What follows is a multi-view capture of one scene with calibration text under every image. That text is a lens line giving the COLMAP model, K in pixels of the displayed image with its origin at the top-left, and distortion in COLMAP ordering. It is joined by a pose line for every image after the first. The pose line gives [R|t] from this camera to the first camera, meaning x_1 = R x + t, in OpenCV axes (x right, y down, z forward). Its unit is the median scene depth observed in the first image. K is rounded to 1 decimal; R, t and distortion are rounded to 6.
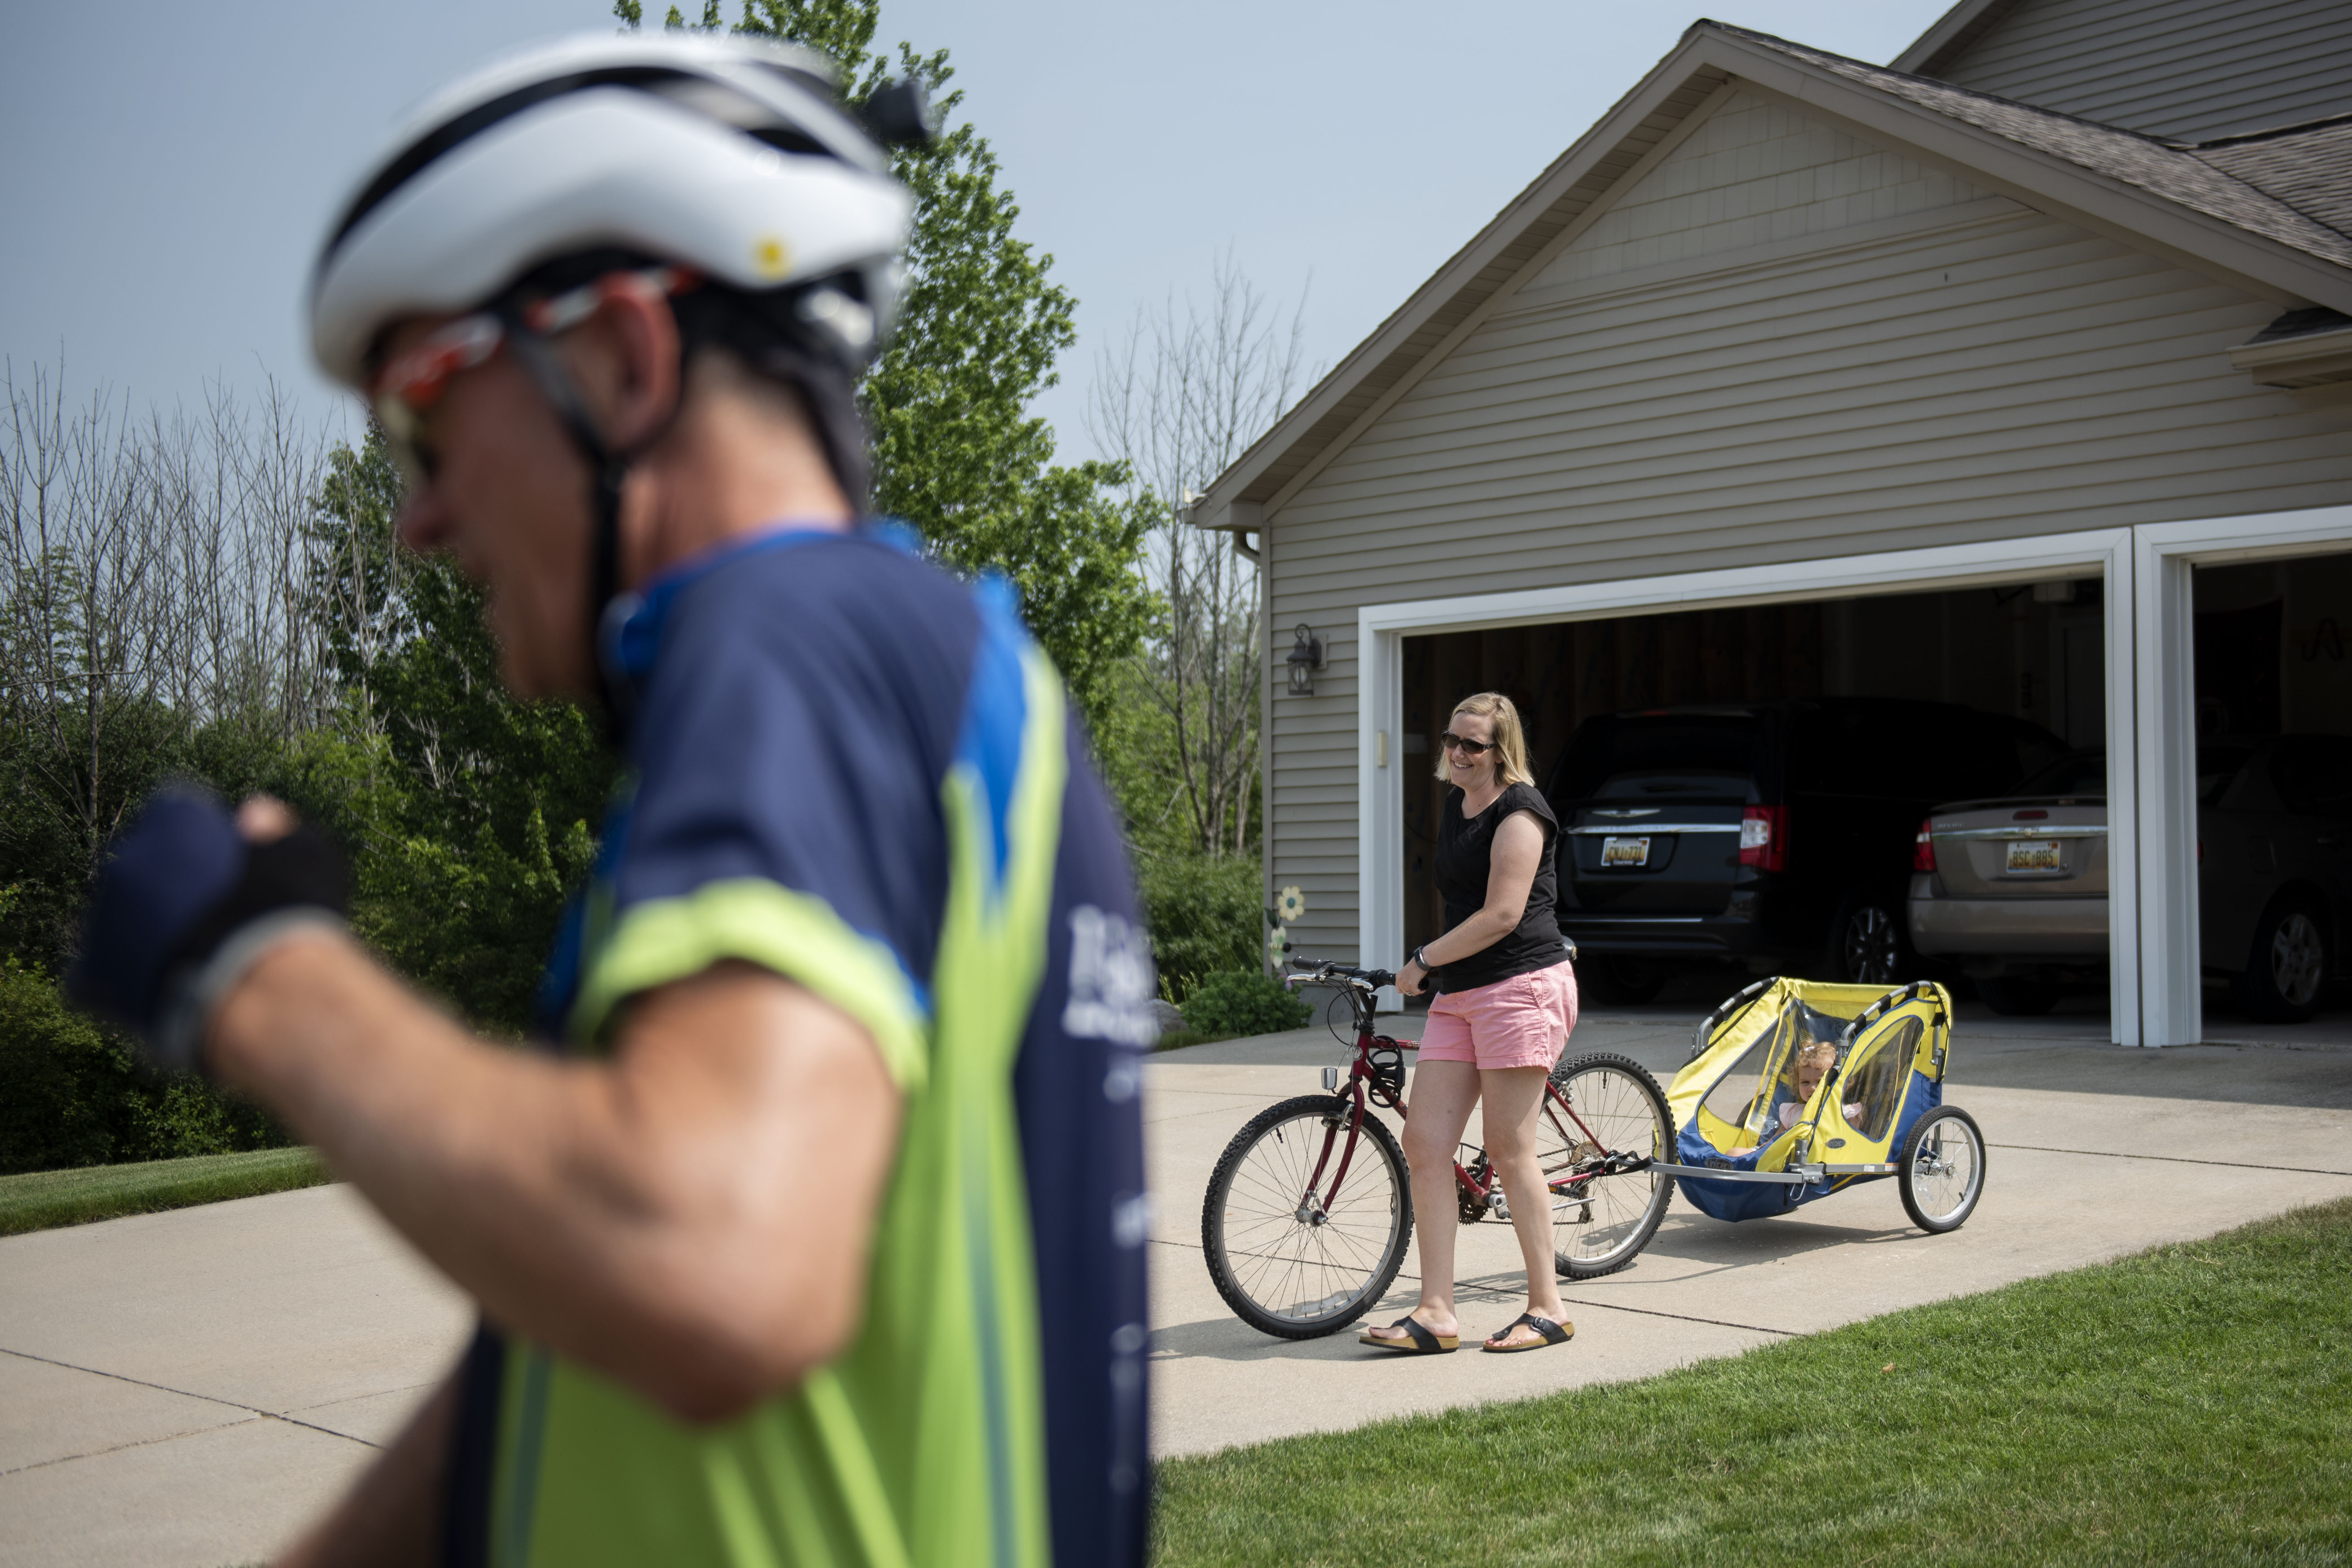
lens RADIAL K [[3432.9, 0, 1176.0], [0, 3432.9, 784.0], [0, 0, 1]] dist [0.025917, -0.013106]
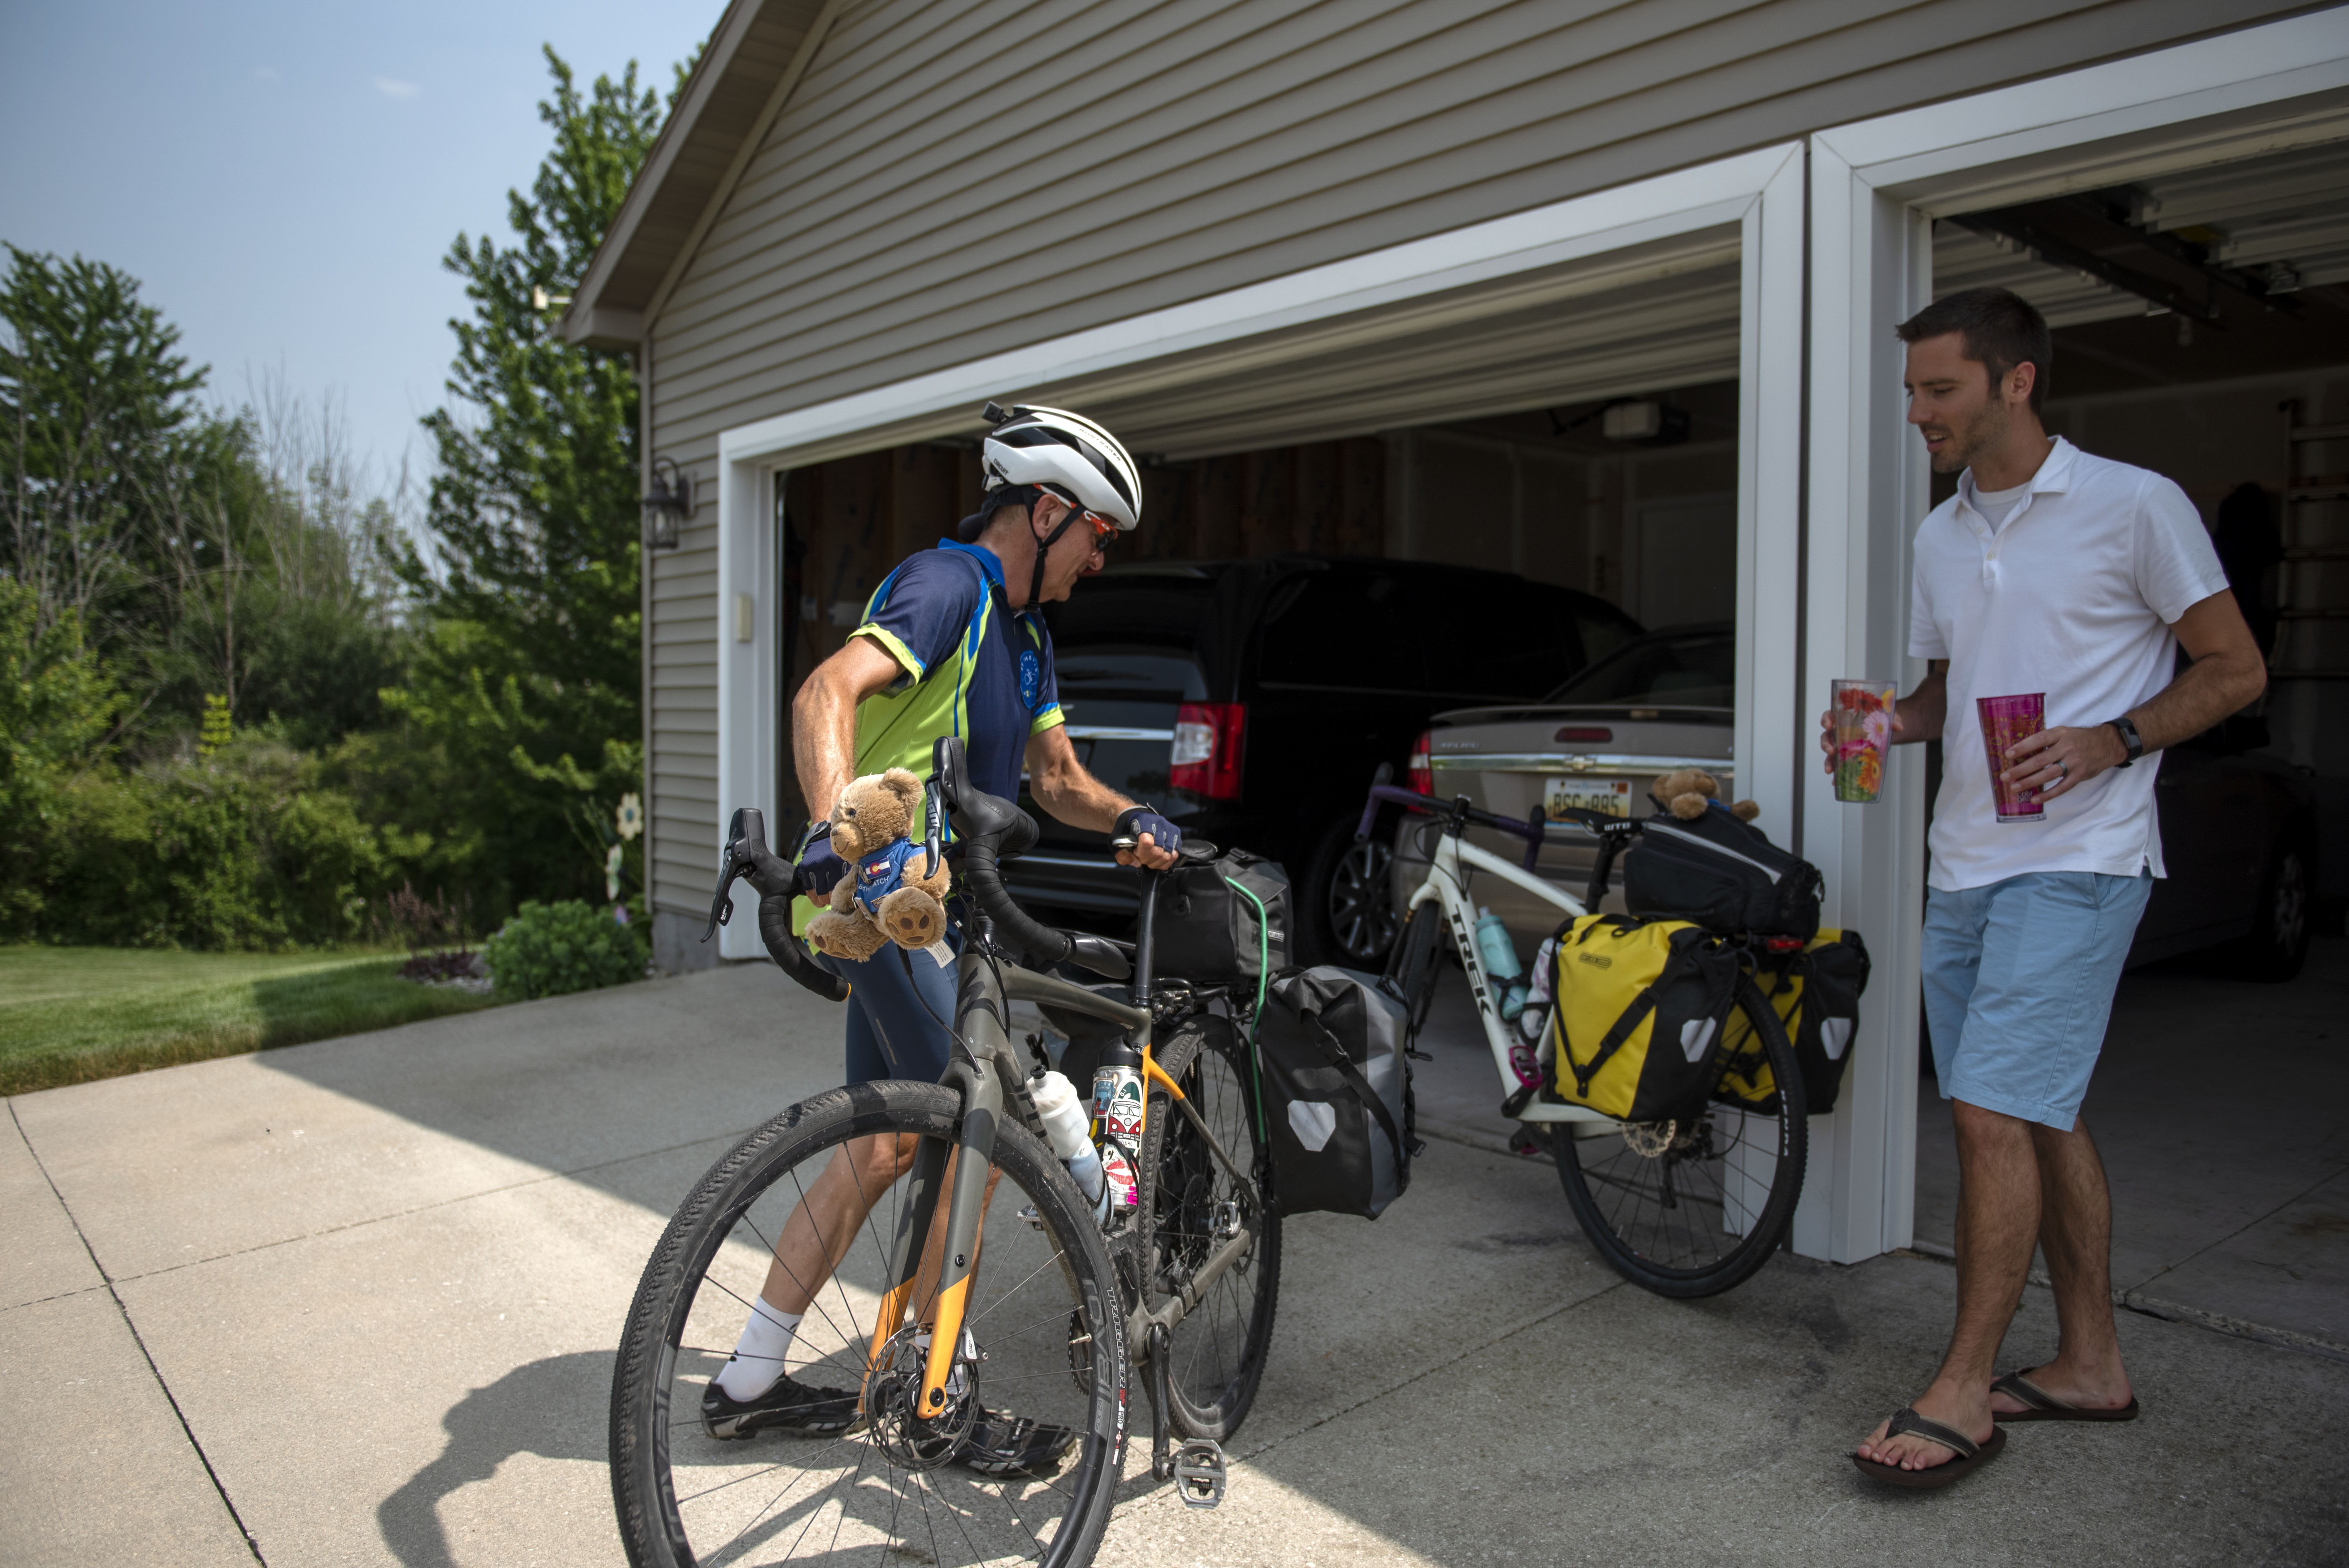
lens RADIAL K [[1594.3, 0, 1171.7], [0, 1594.3, 747.1], [0, 0, 1]] dist [-0.055150, 0.000354]
pose [[0.999498, 0.016302, -0.027165, 0.172126], [-0.014650, 0.998095, 0.059926, -0.004164], [0.028090, -0.059498, 0.997833, 0.673712]]
